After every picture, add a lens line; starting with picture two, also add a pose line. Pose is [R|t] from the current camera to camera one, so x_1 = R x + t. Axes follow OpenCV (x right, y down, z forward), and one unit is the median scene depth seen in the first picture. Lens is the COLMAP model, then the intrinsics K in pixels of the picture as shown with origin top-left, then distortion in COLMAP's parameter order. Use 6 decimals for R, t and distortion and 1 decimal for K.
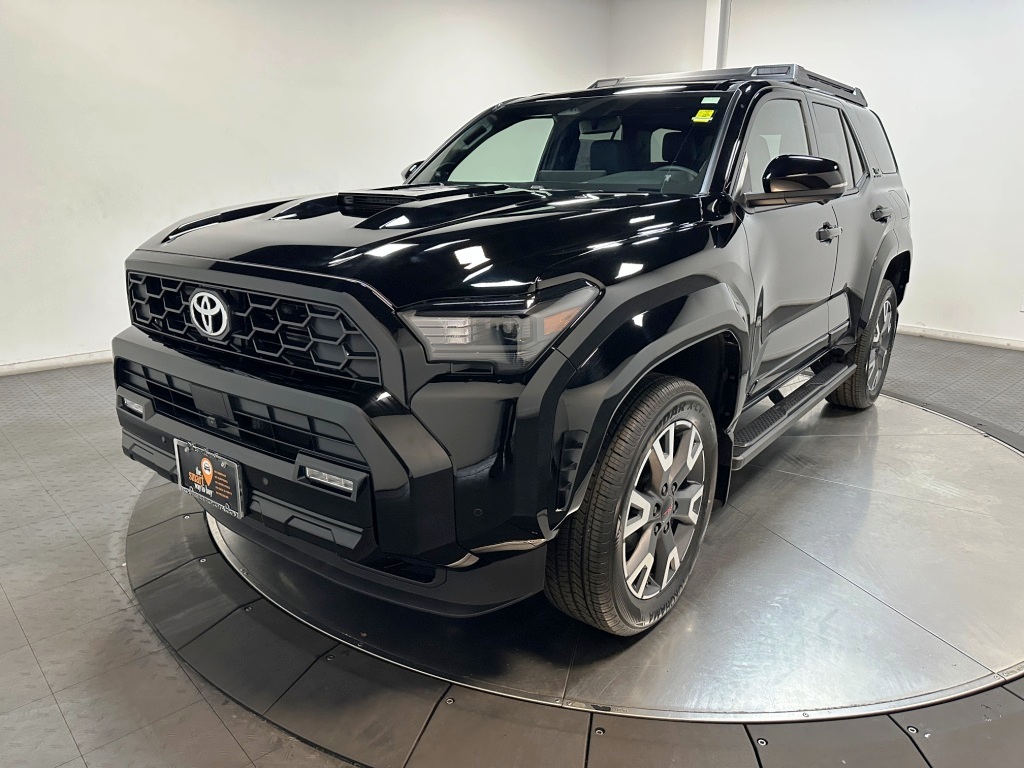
lens RADIAL K [[717.5, 0, 512.0], [0, 717.5, 384.0], [0, 0, 1]] dist [0.065722, -0.110101]
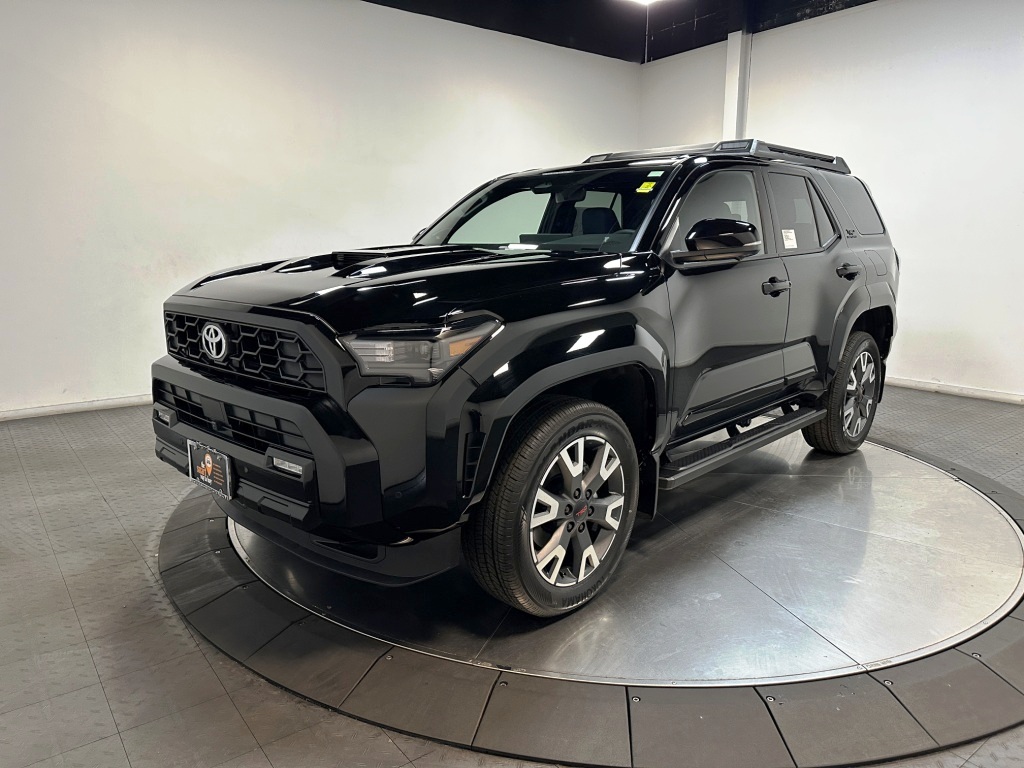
lens RADIAL K [[724.9, 0, 512.8], [0, 724.9, 388.1], [0, 0, 1]] dist [0.077851, -0.160695]
pose [[0.994292, 0.015525, -0.105556, 0.228460], [-0.024017, 0.996533, -0.079657, 0.069974], [0.103953, 0.081737, 0.991218, -0.219372]]
